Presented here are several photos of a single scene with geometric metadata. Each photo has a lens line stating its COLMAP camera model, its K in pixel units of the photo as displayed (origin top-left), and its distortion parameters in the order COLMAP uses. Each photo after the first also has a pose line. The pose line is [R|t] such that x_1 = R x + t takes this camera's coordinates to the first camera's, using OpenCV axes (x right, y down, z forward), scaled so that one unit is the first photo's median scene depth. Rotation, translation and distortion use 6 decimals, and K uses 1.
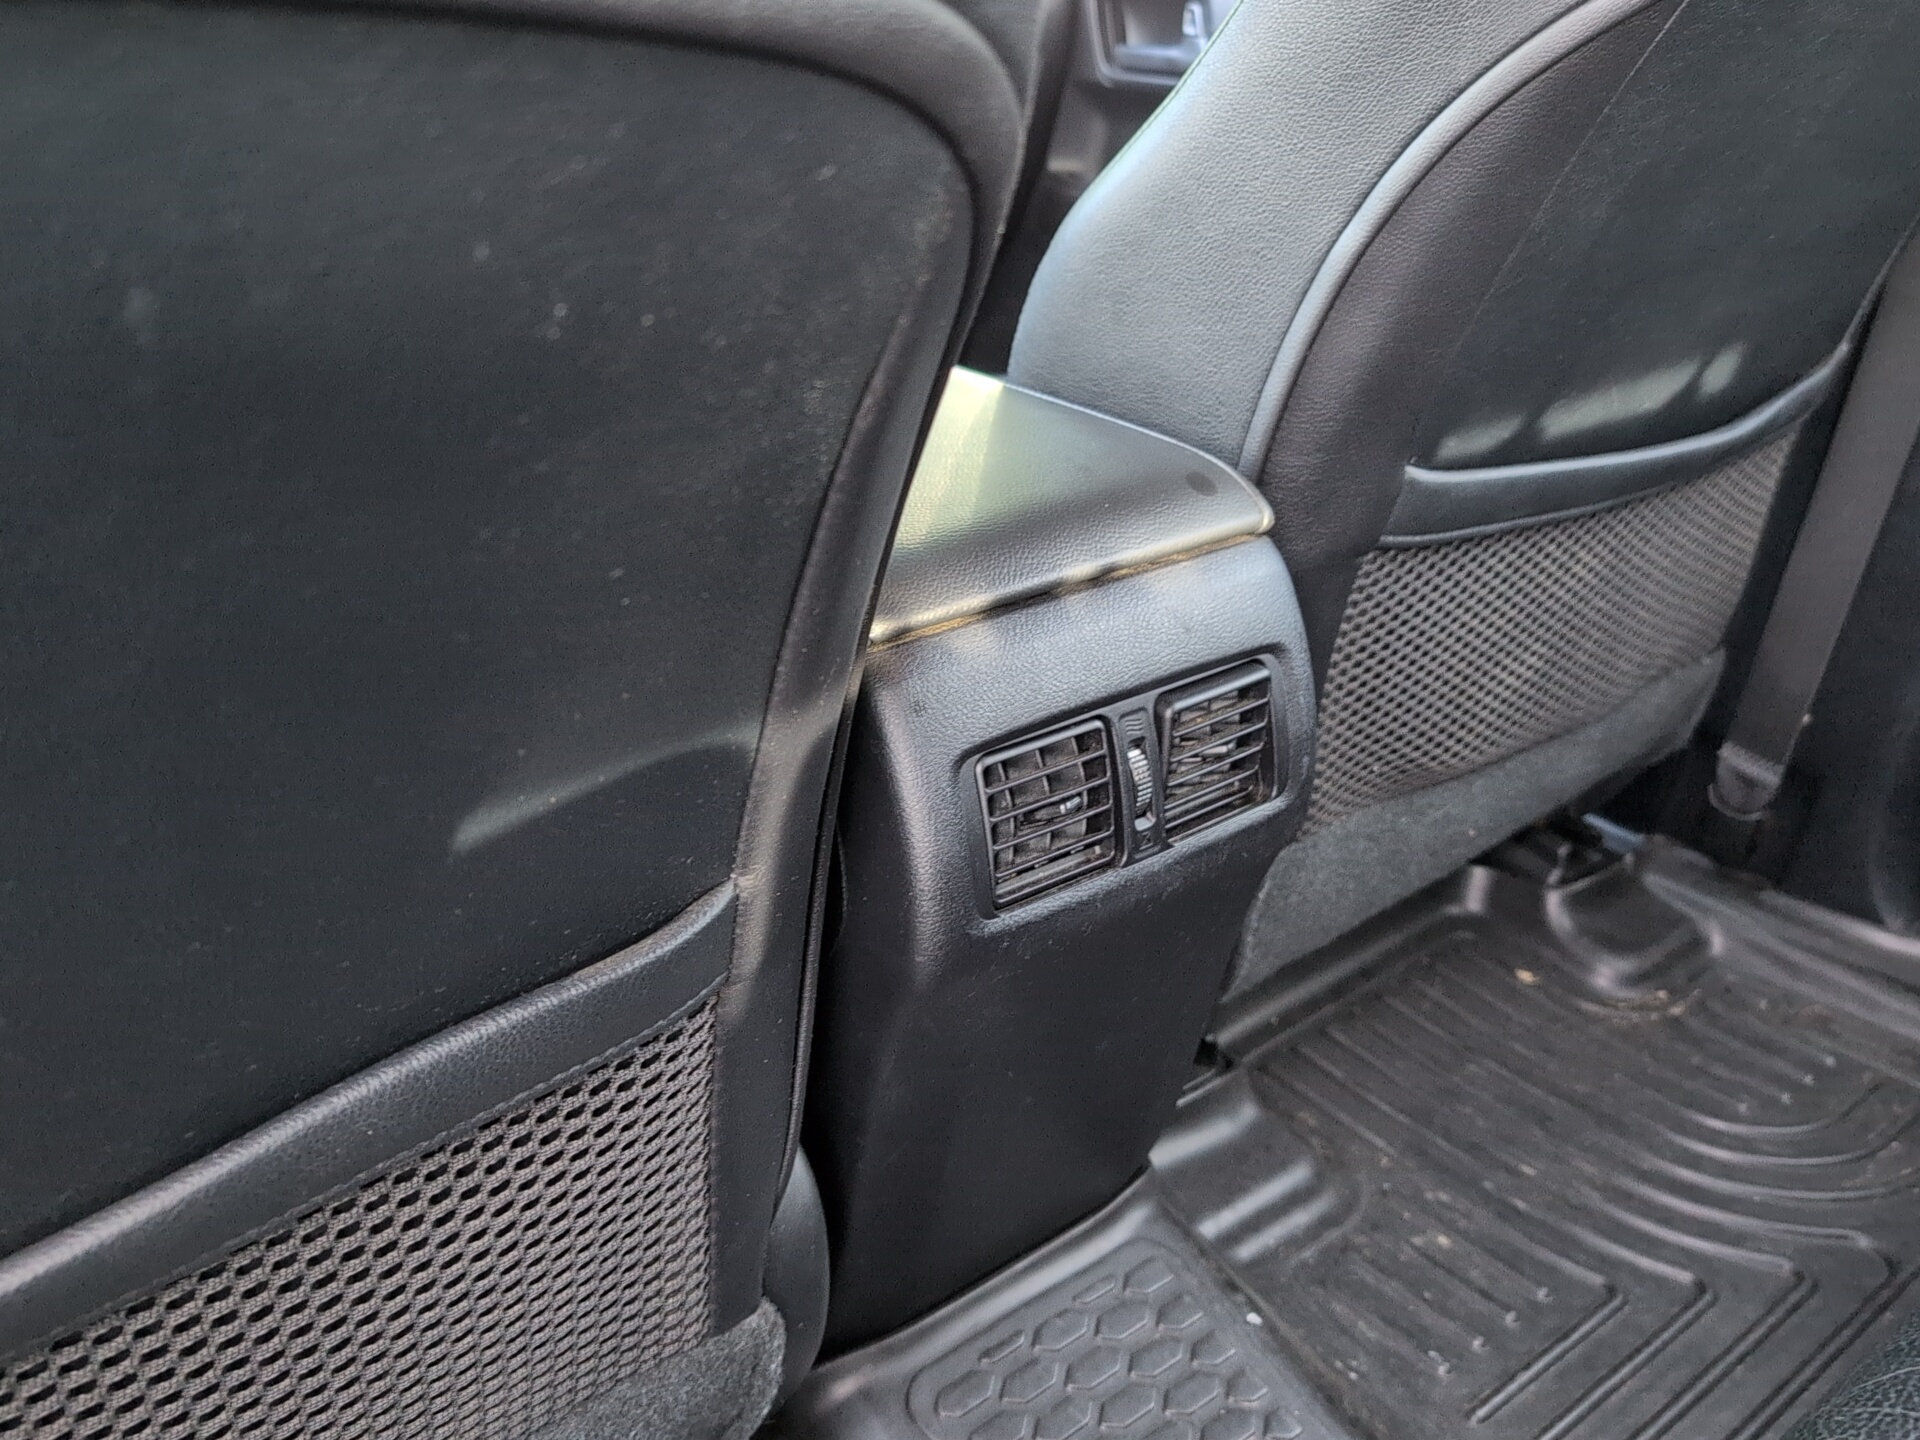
lens RADIAL K [[1619.6, 0, 958.2], [0, 1619.6, 711.0], [0, 0, 1]] dist [0.003497, -0.009053]
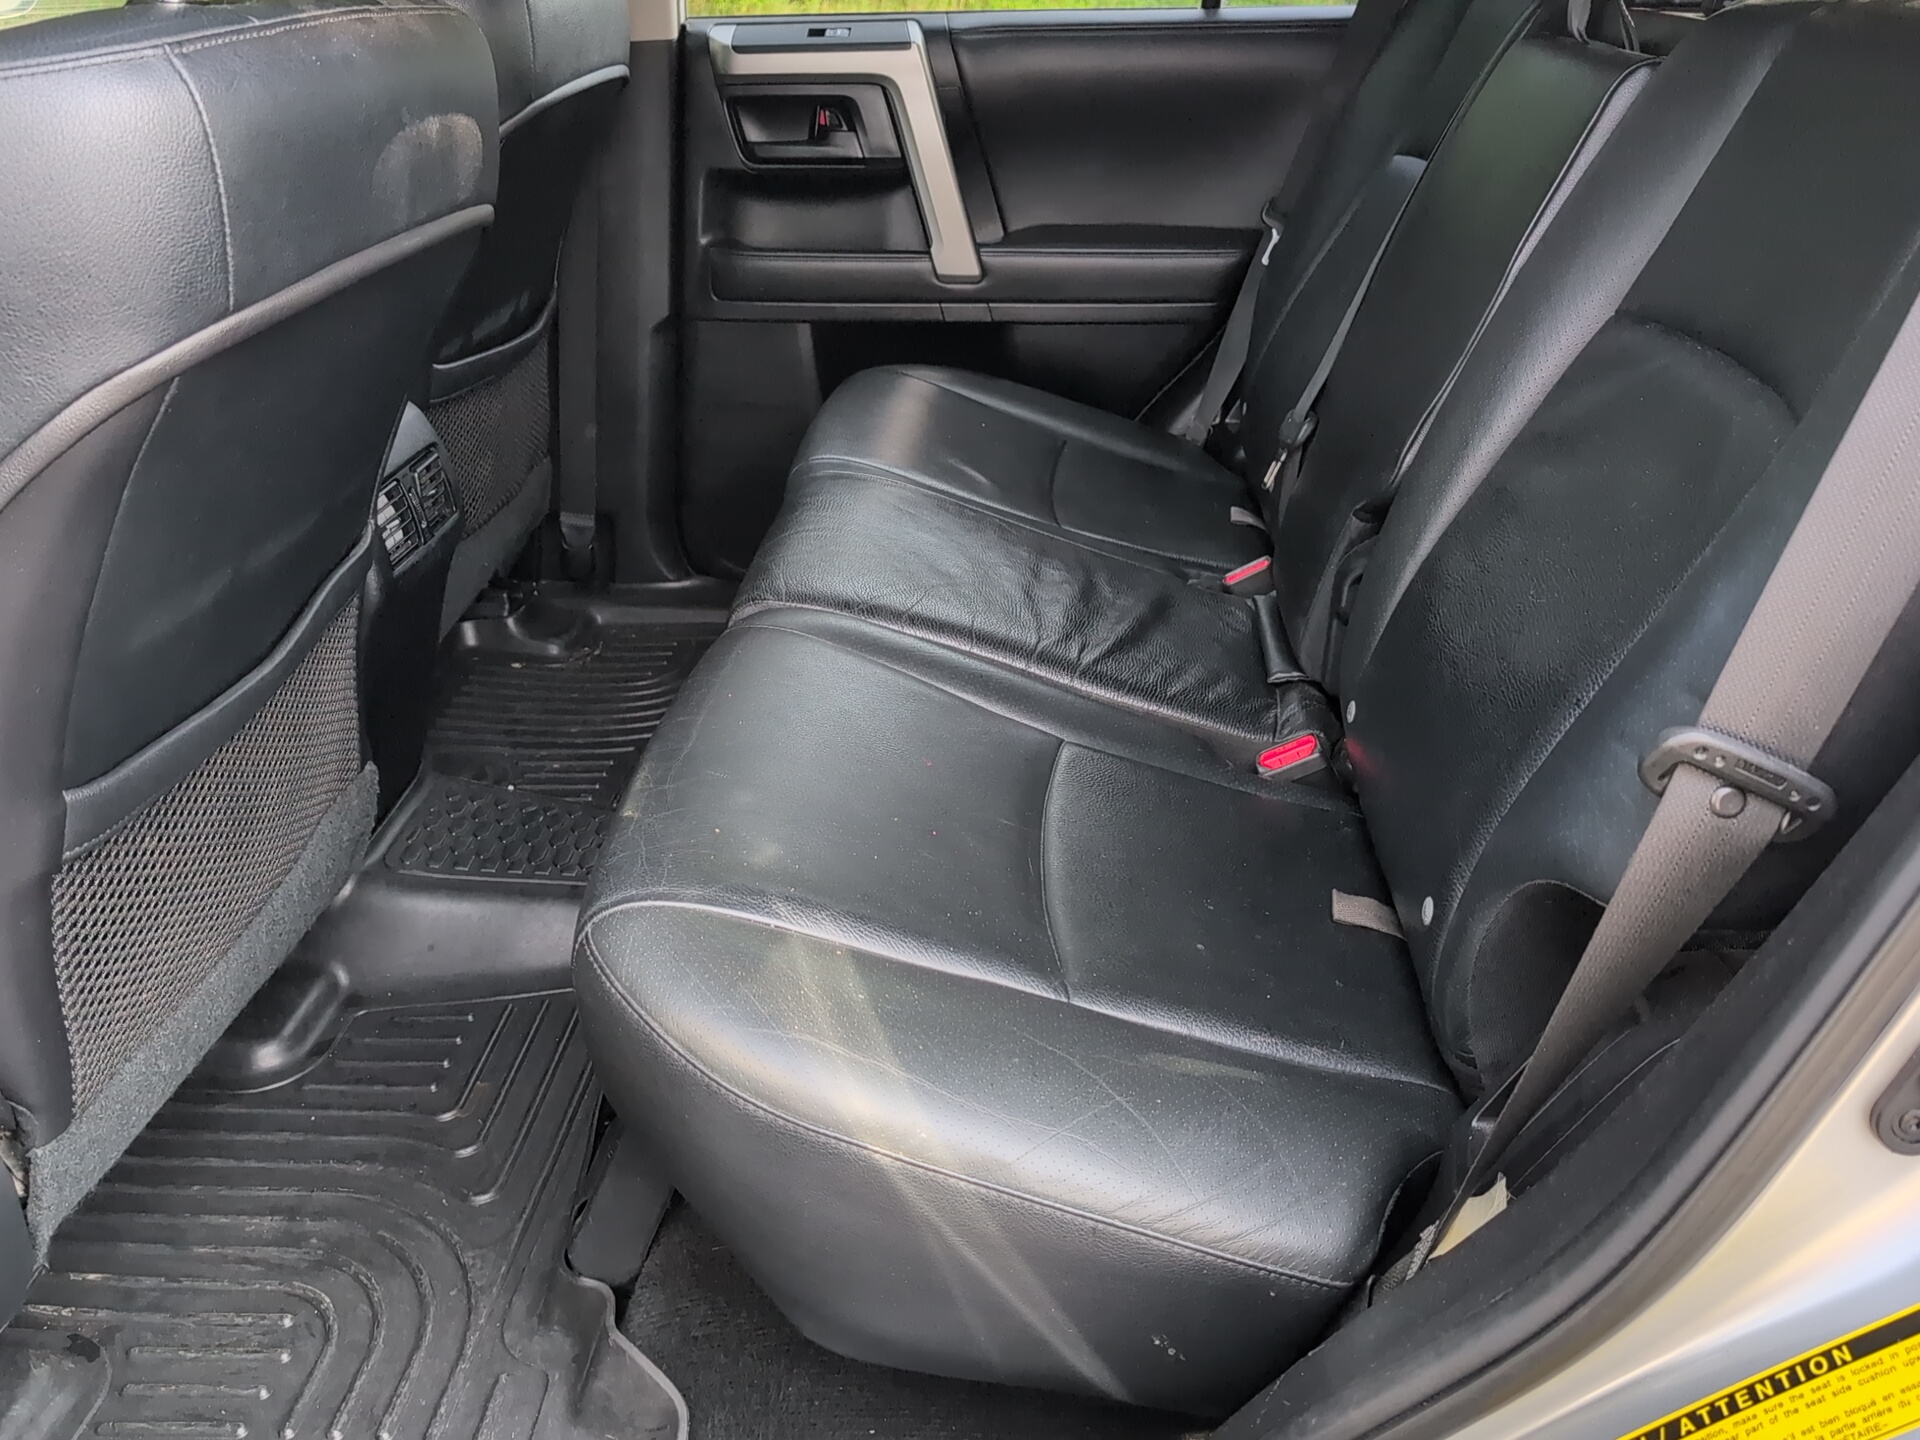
lens RADIAL K [[1619.6, 0, 954.8], [0, 1619.6, 711.6], [0, 0, 1]] dist [0.003497, -0.009053]
pose [[0.658047, -0.324642, 0.679398, -0.543856], [0.331226, 0.935099, 0.126008, 0.146888], [-0.676212, 0.142115, 0.722870, -0.579158]]
